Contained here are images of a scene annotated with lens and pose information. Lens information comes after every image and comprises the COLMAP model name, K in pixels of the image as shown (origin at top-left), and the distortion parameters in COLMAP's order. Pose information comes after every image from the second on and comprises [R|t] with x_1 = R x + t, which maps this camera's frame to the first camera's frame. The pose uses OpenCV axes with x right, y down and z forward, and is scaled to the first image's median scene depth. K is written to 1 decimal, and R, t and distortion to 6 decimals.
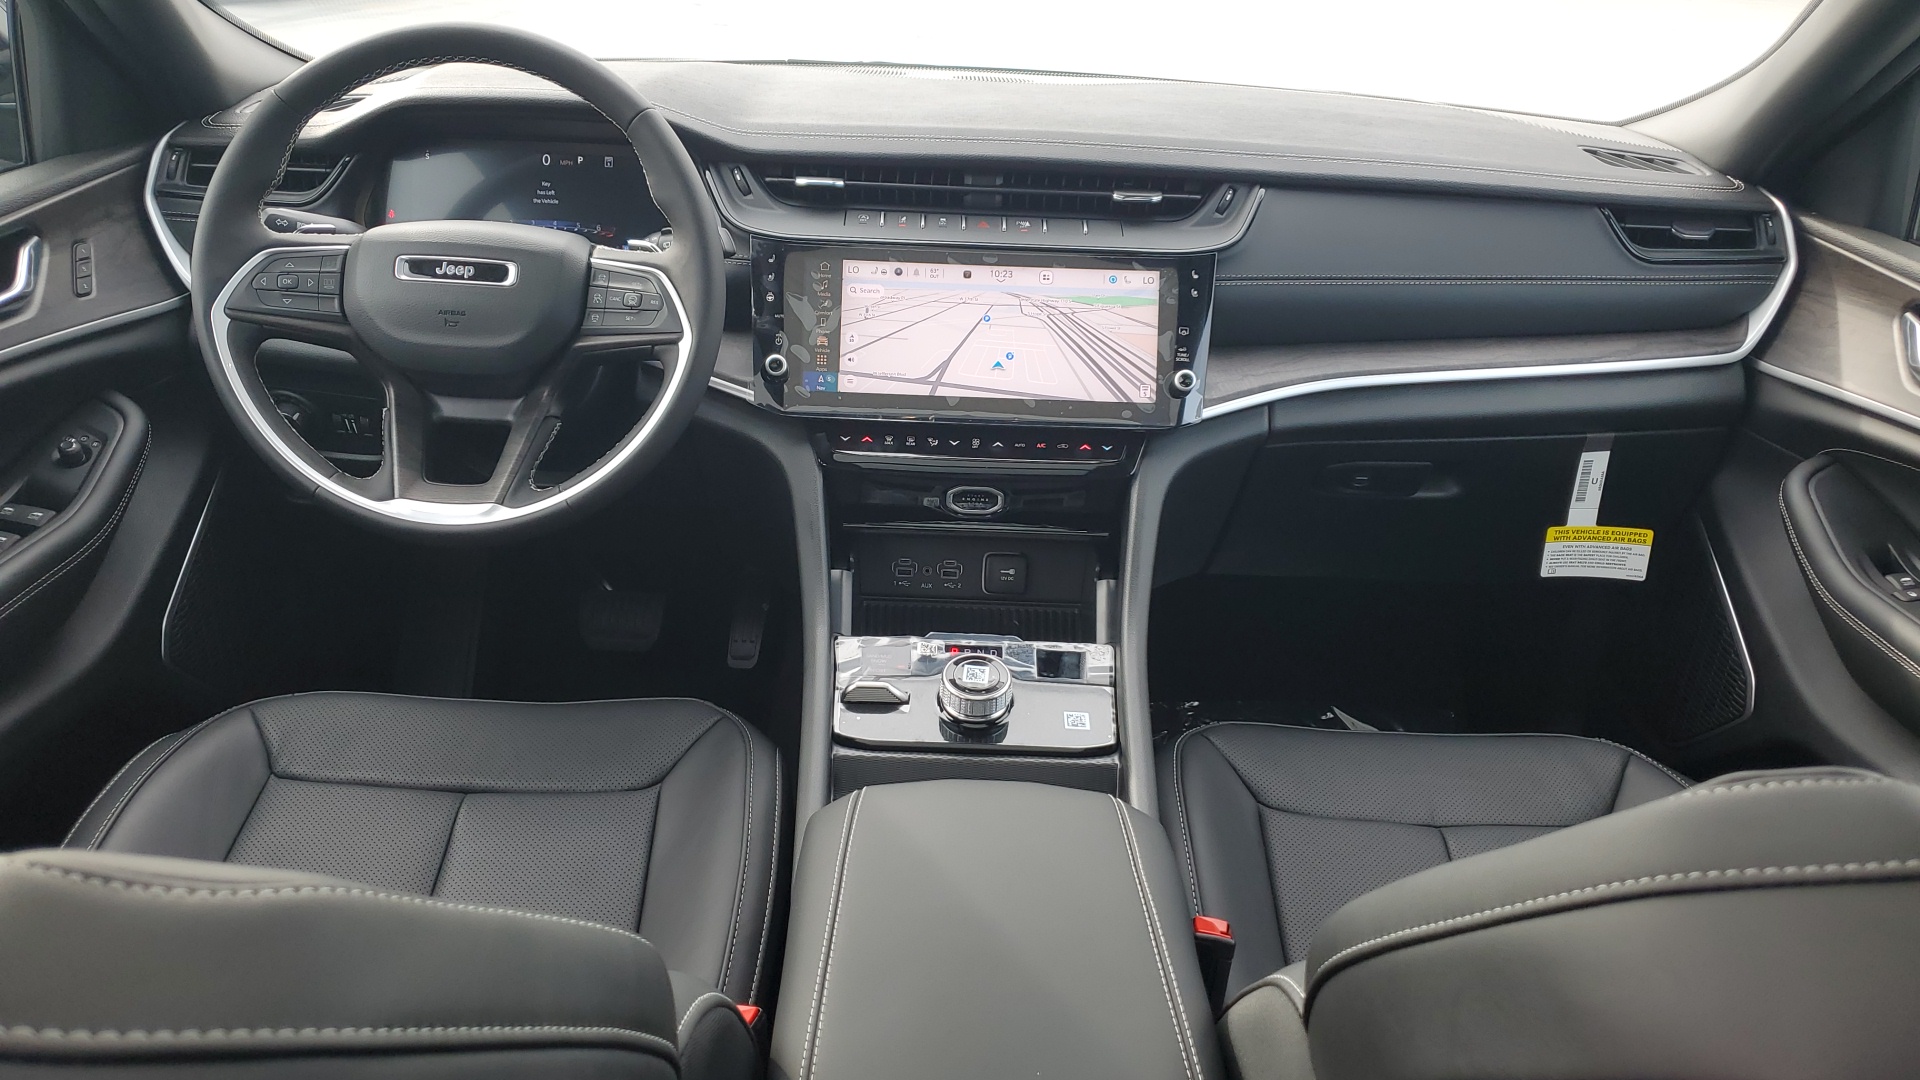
lens RADIAL K [[1485.4, 0, 992.2], [0, 1485.4, 545.3], [0, 0, 1]] dist [0.073030, -0.170589]
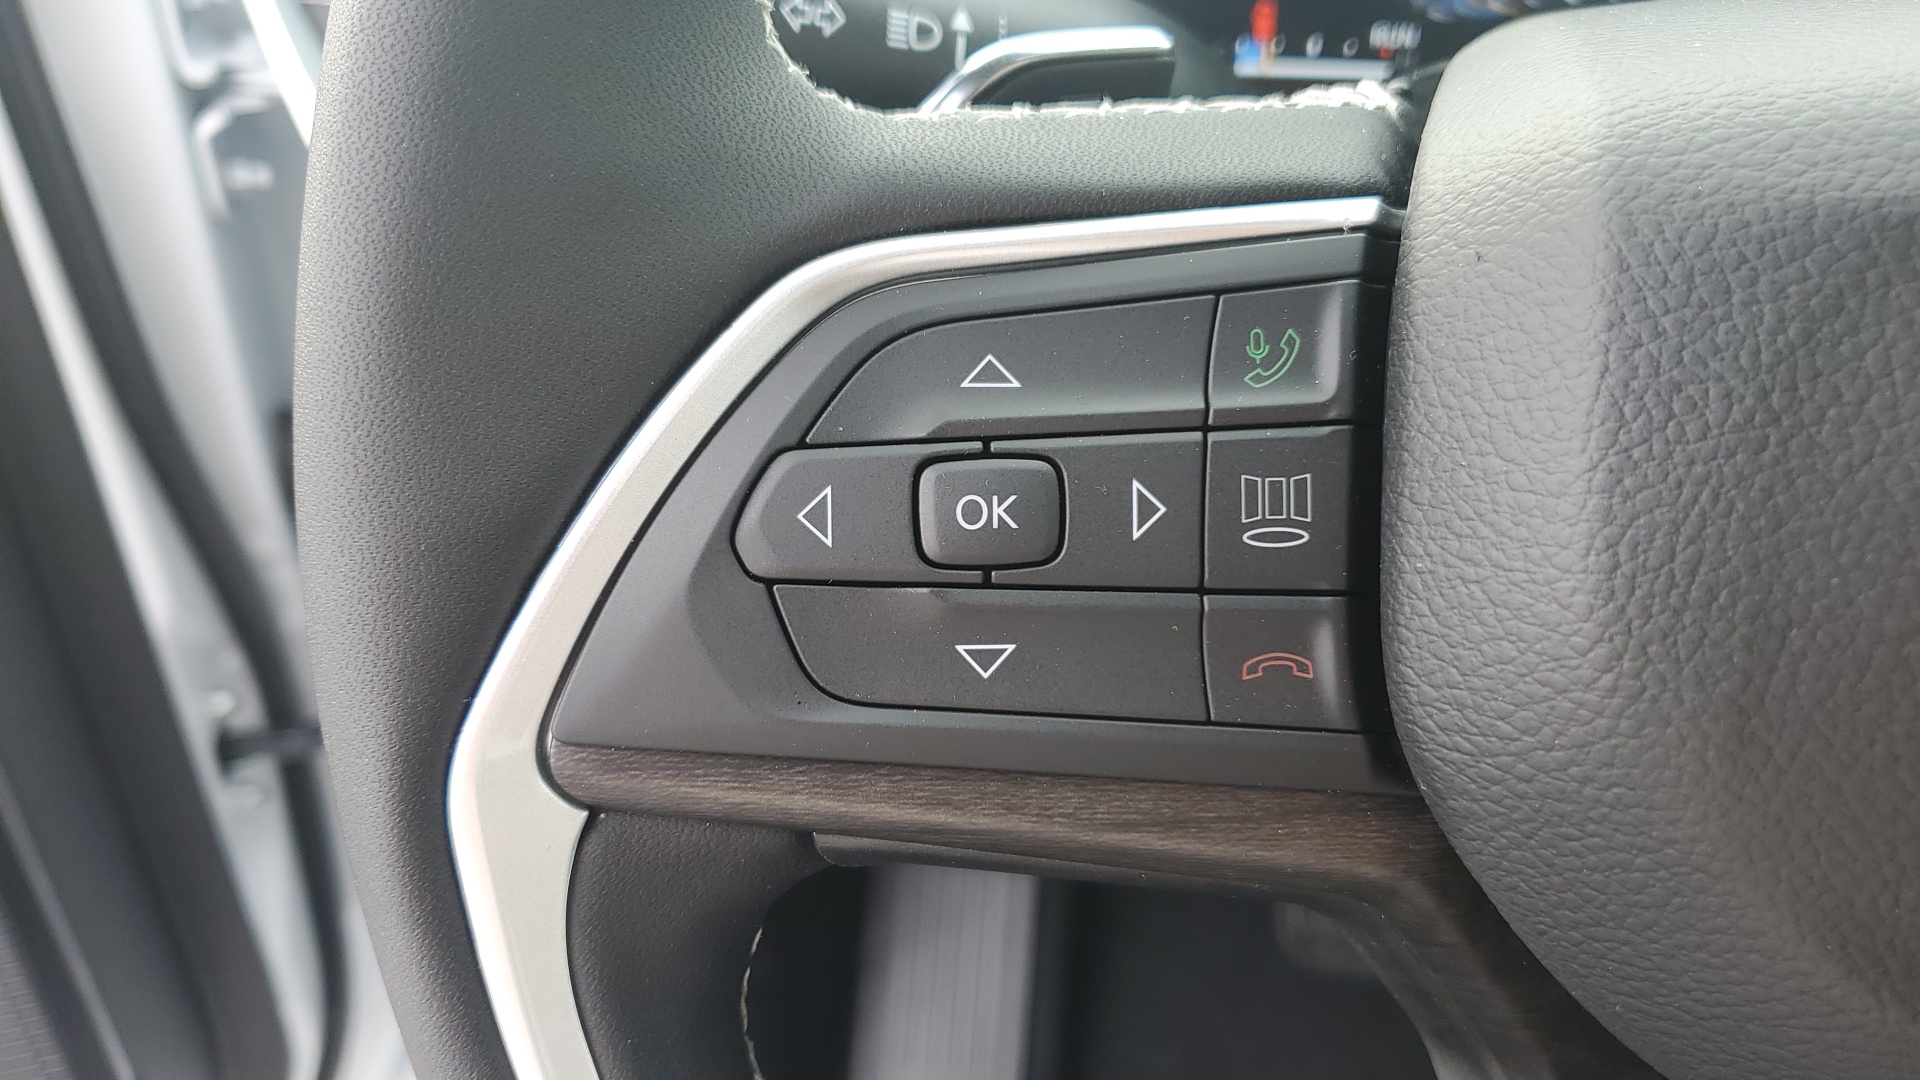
lens RADIAL K [[1485.4, 0, 992.2], [0, 1485.4, 545.3], [0, 0, 1]] dist [0.073030, -0.170589]
pose [[0.984626, 0.033986, -0.171335, -0.404707], [-0.008177, 0.988782, 0.149139, -0.174097], [0.174482, -0.145445, 0.973859, 0.788523]]
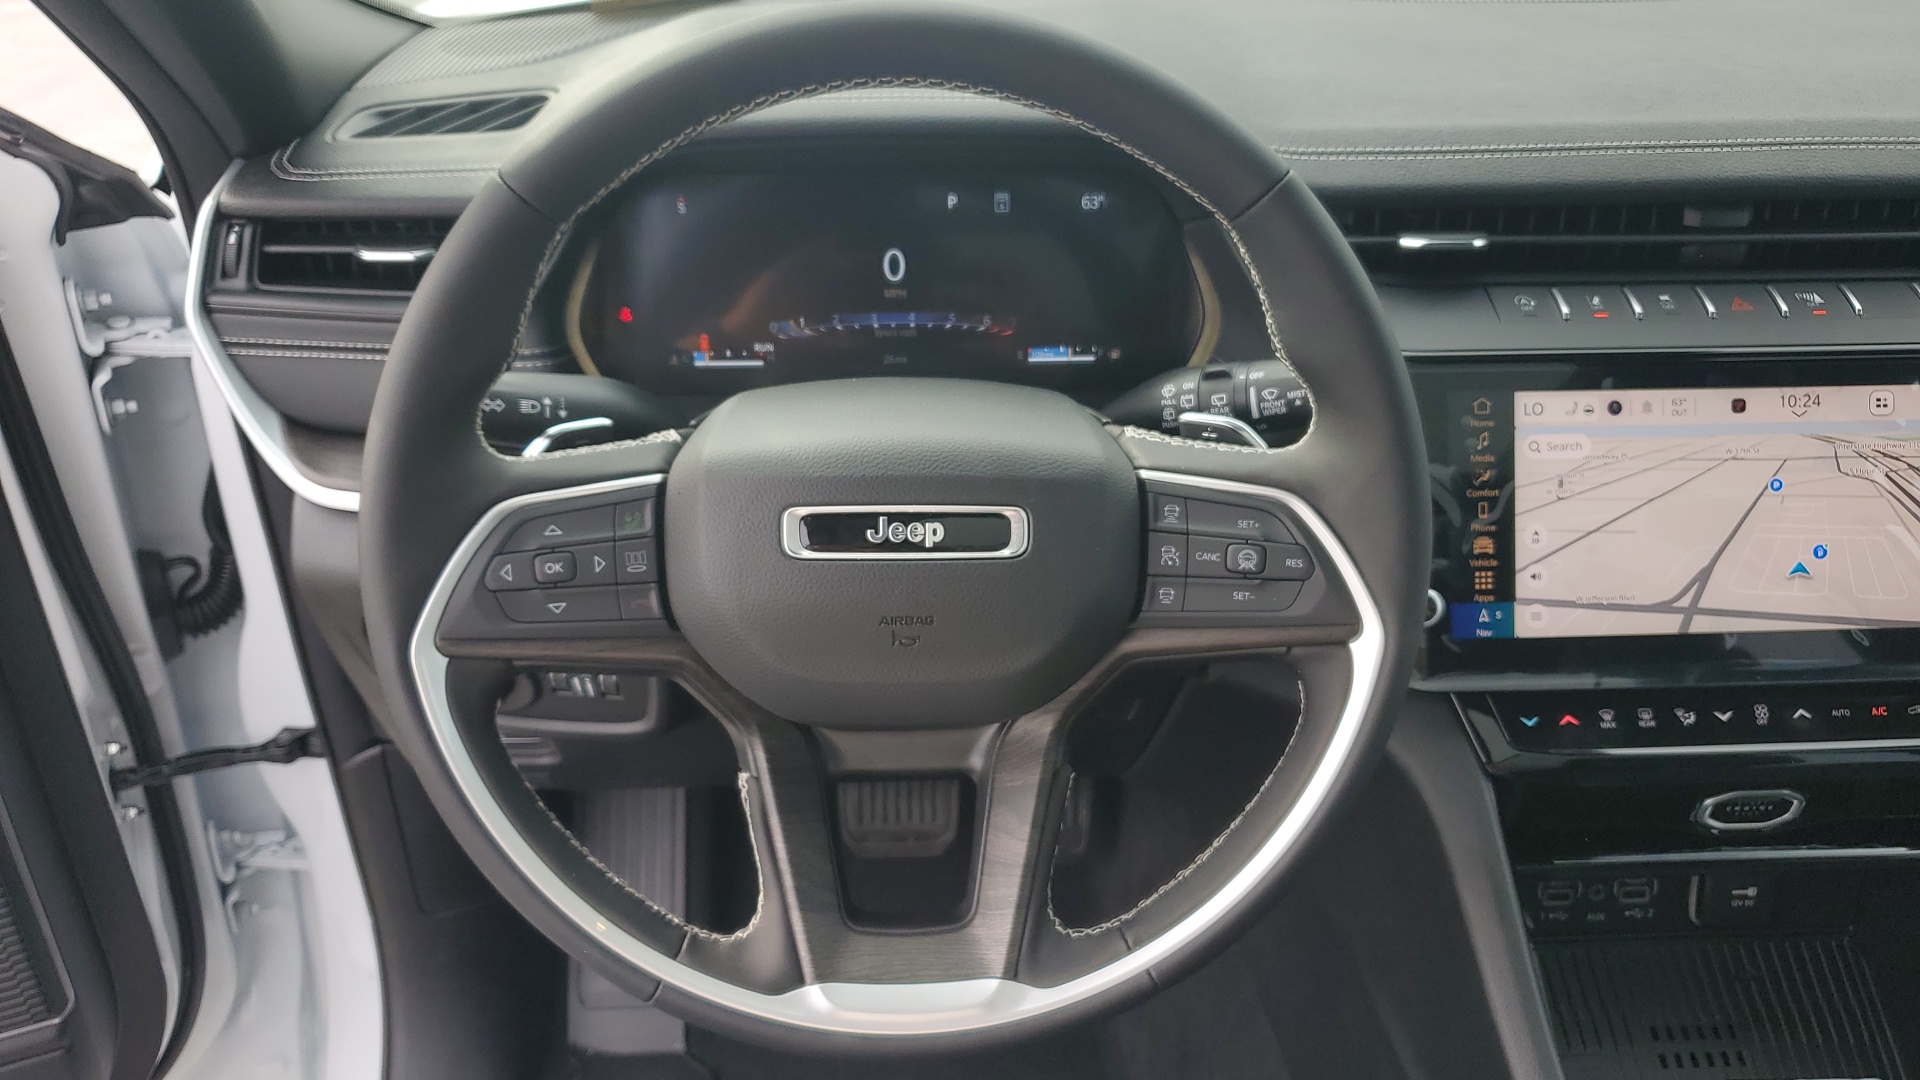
lens RADIAL K [[1485.4, 0, 992.2], [0, 1485.4, 545.3], [0, 0, 1]] dist [0.073030, -0.170589]
pose [[0.998400, -0.053769, 0.017501, -0.304106], [0.051584, 0.992854, 0.107606, -0.206381], [-0.023162, -0.106531, 0.994040, 0.464863]]
